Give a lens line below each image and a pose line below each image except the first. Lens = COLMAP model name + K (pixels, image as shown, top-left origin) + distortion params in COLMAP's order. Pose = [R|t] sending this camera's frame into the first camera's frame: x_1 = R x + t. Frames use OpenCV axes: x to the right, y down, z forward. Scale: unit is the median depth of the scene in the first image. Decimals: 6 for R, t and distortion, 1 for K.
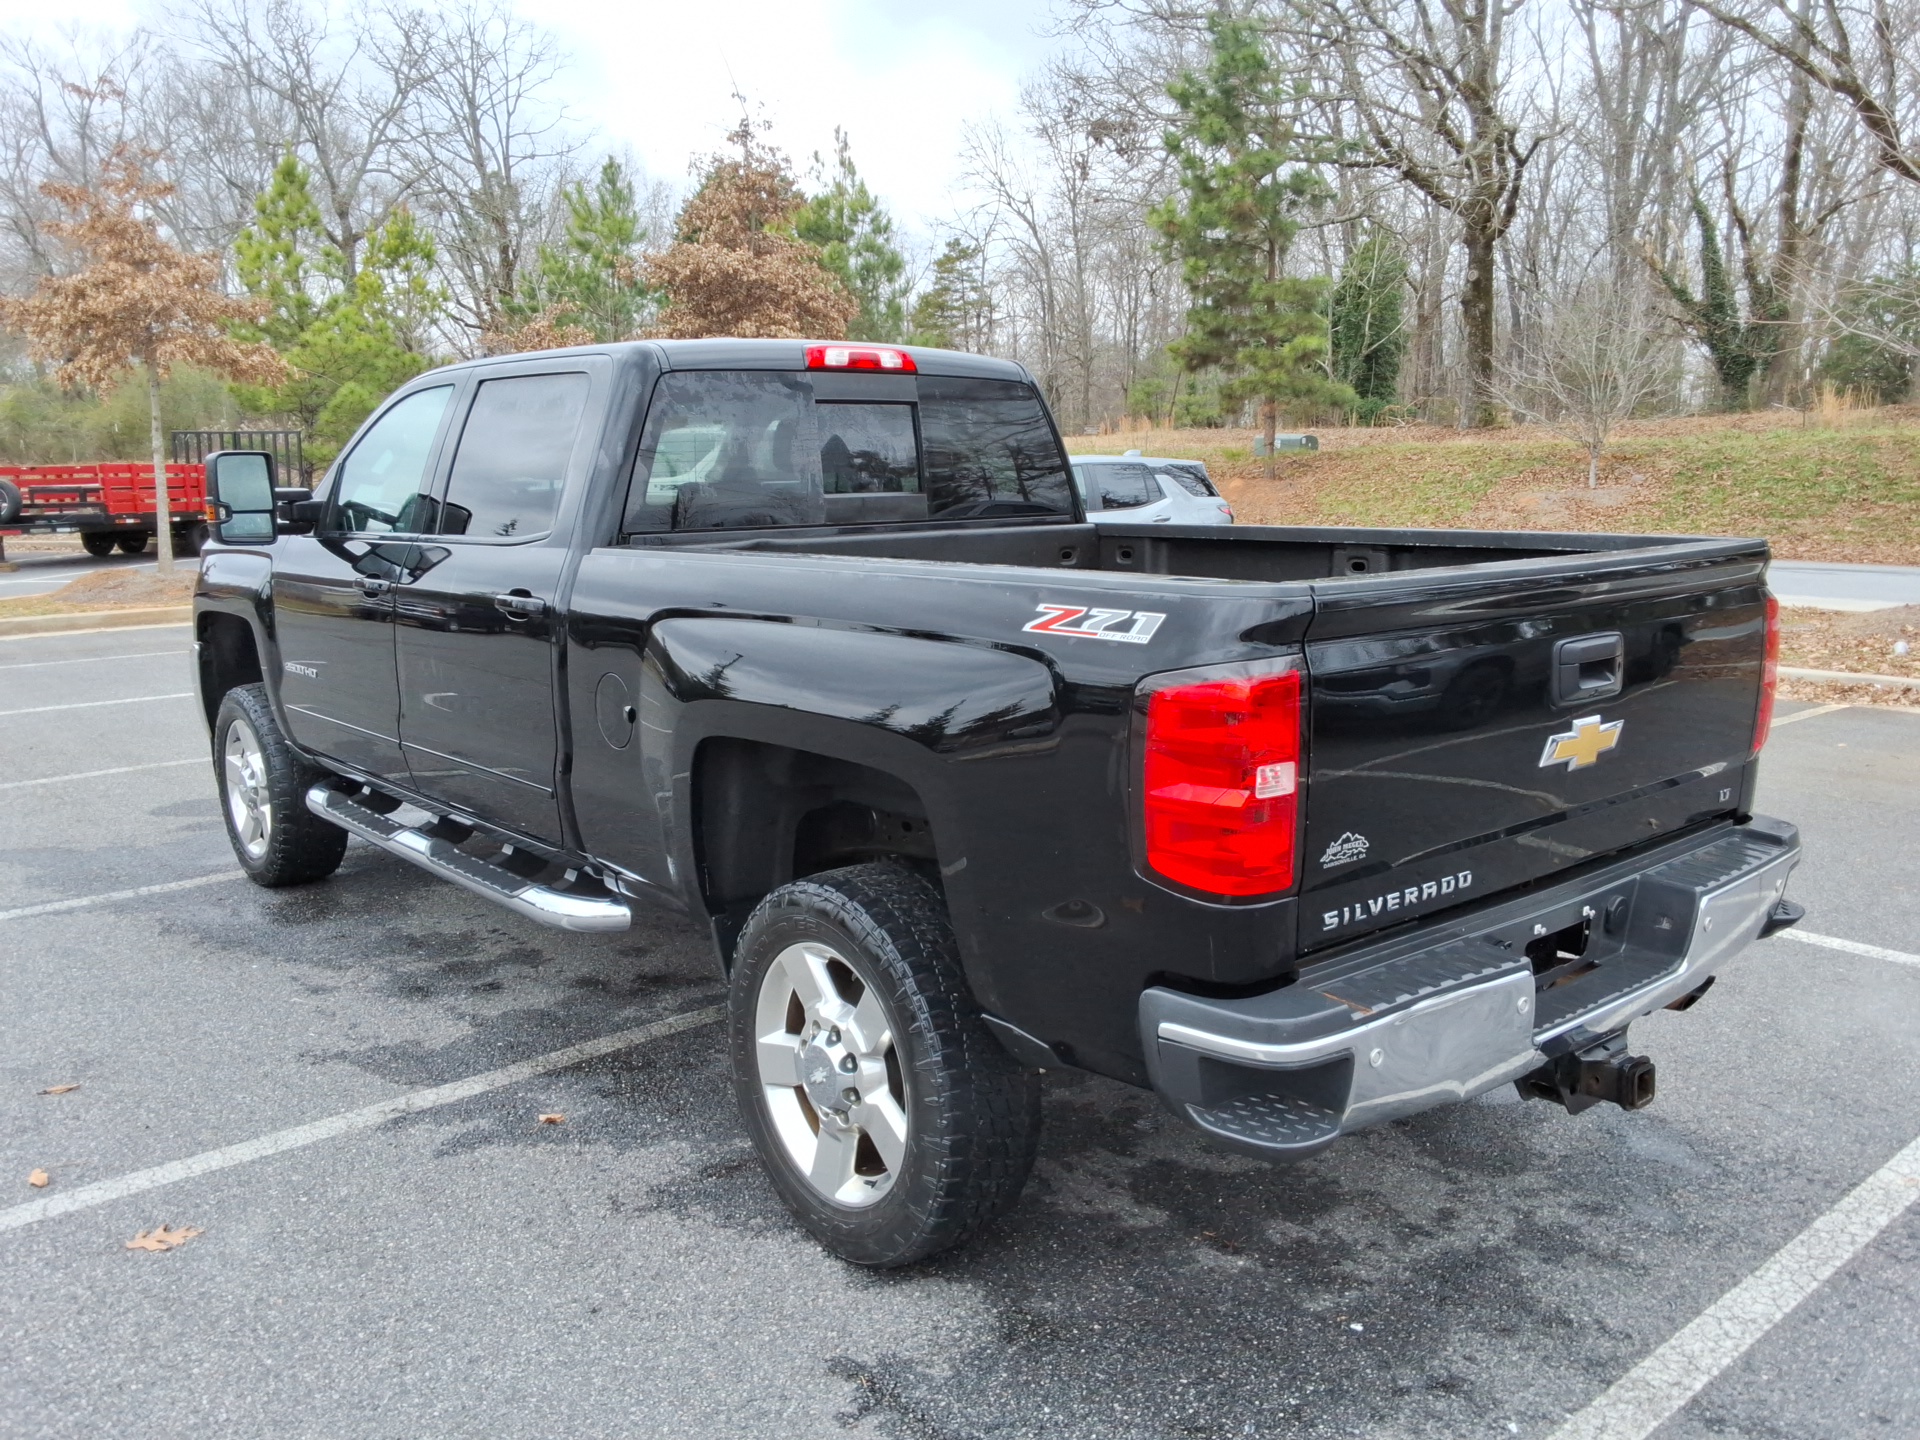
lens RADIAL K [[1541.1, 0, 982.5], [0, 1541.1, 704.2], [0, 0, 1]] dist [0.108464, -0.161660]
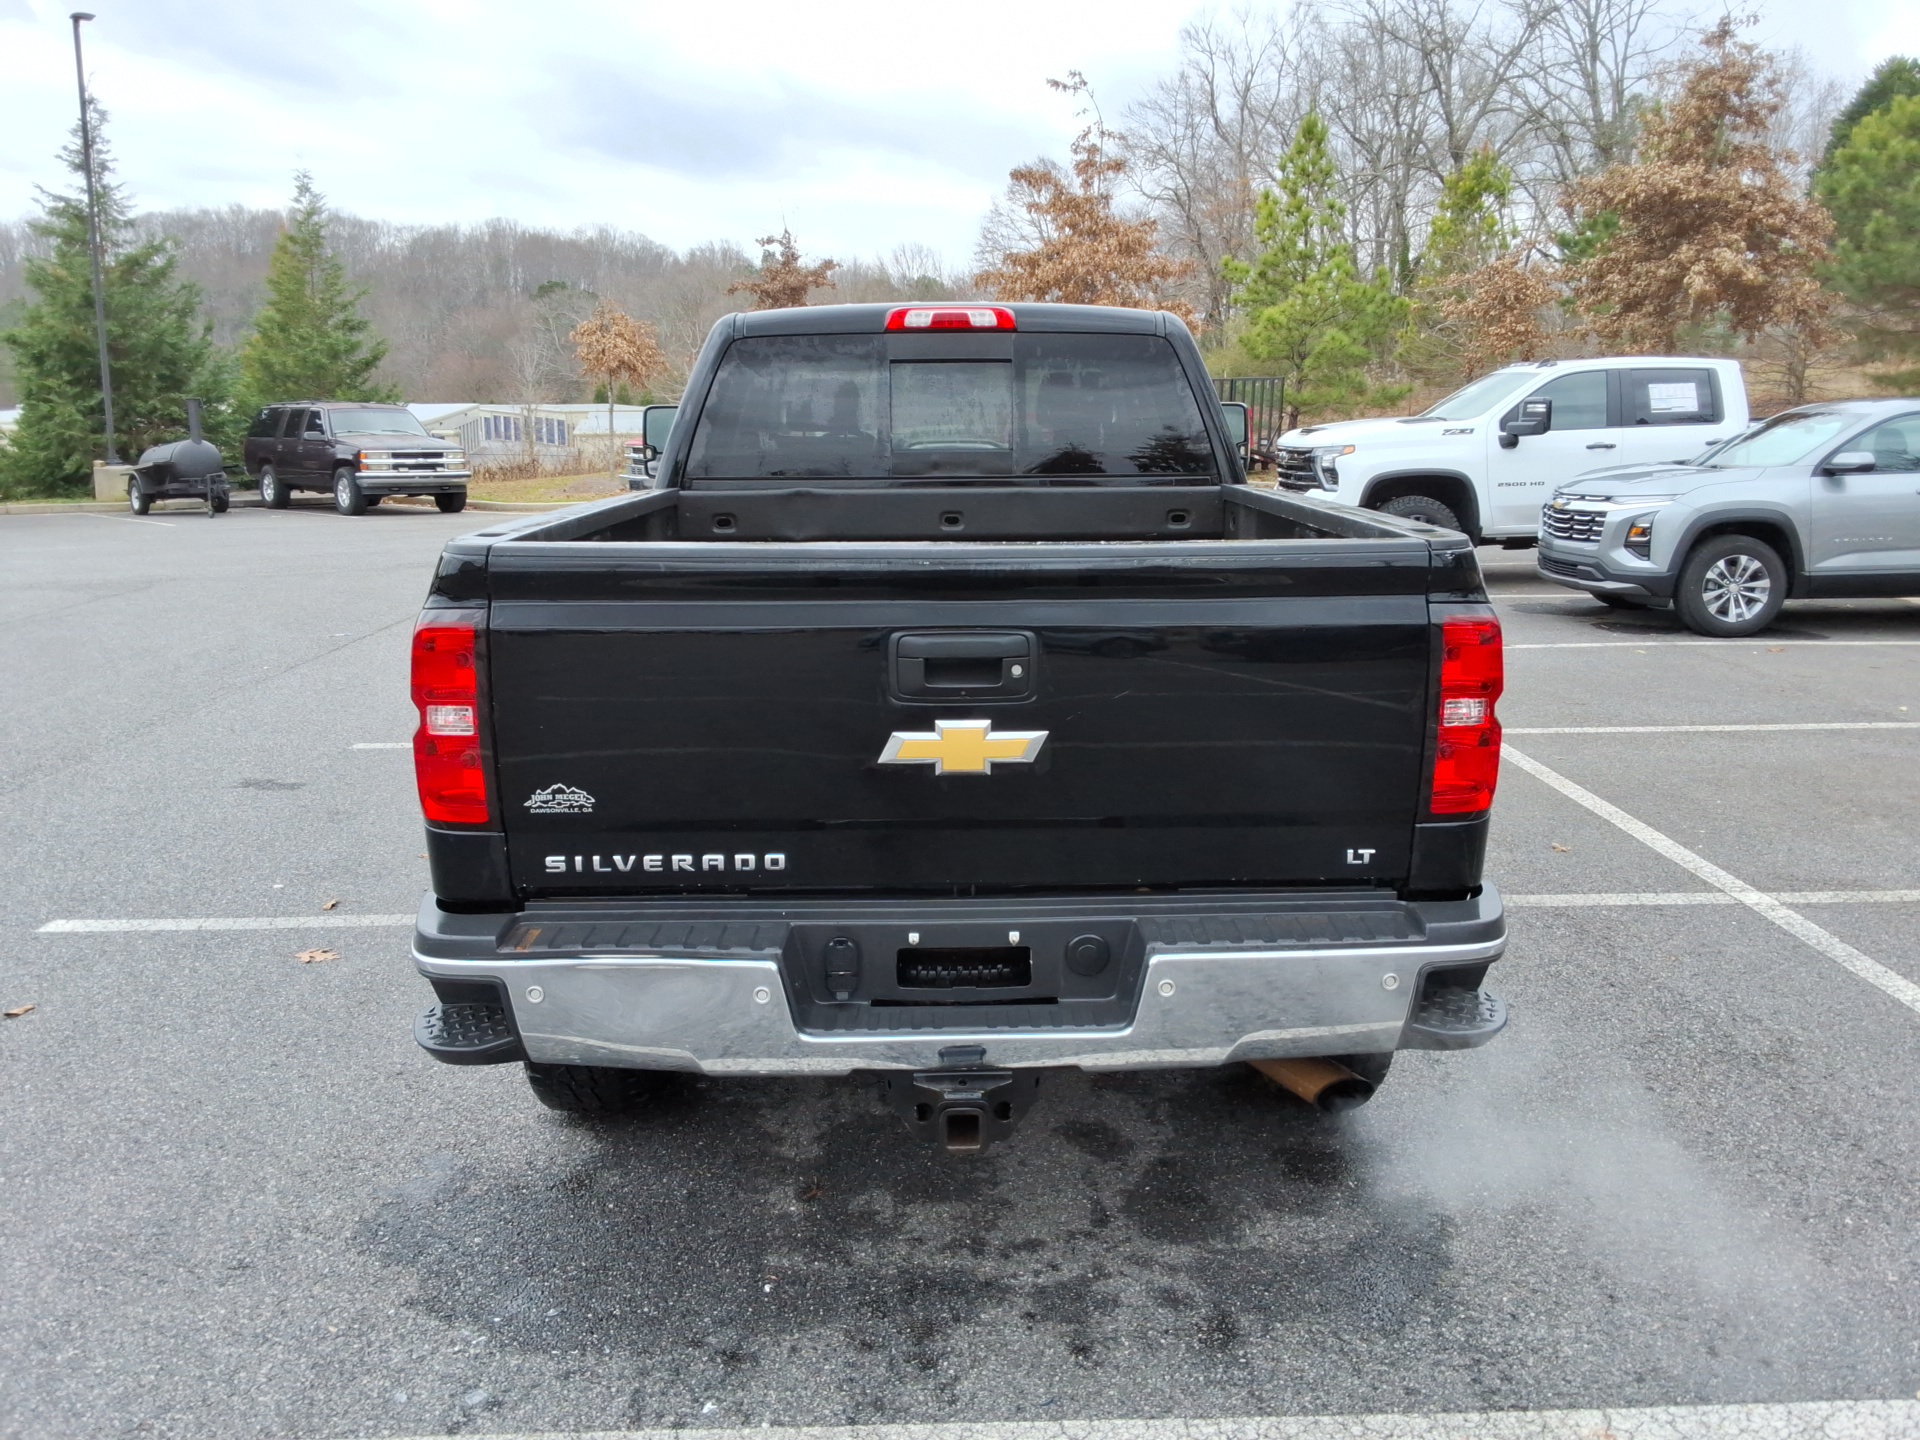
lens RADIAL K [[1541.1, 0, 972.8], [0, 1541.1, 709.2], [0, 0, 1]] dist [0.108464, -0.161660]
pose [[0.767862, 0.128256, -0.627645, 0.541971], [-0.102582, 0.991728, 0.077156, -0.038226], [0.632348, 0.005140, 0.774667, 0.174791]]
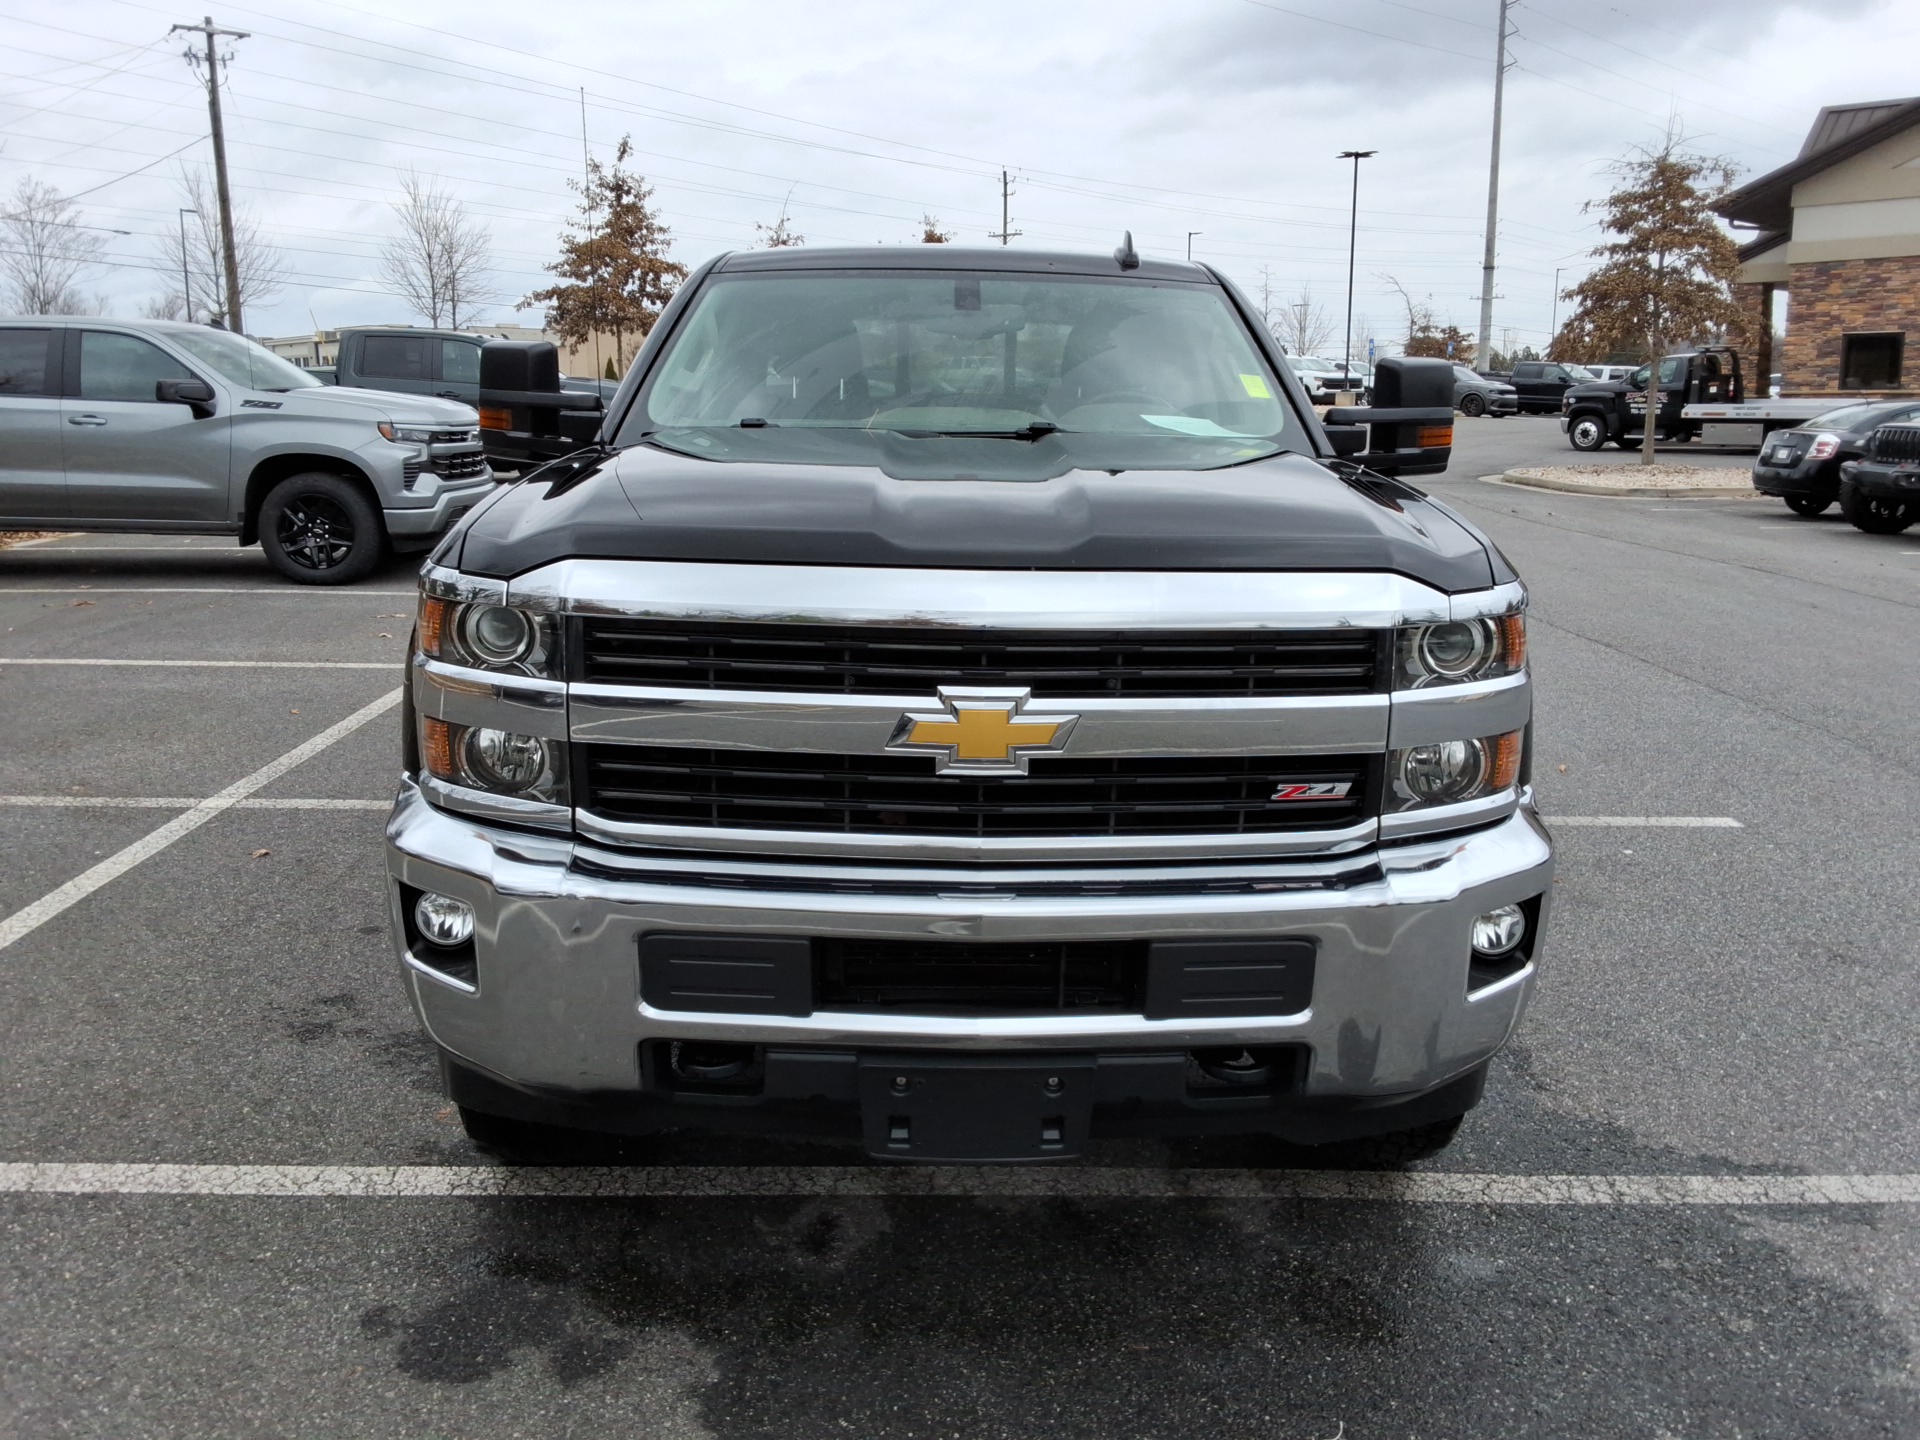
lens RADIAL K [[1541.1, 0, 956.3], [0, 1541.1, 691.2], [0, 0, 1]] dist [0.108464, -0.161660]
pose [[-0.762111, -0.130323, 0.634194, -0.832268], [0.093757, 0.946993, 0.307269, -0.266769], [-0.640621, 0.293633, -0.709495, 1.764571]]
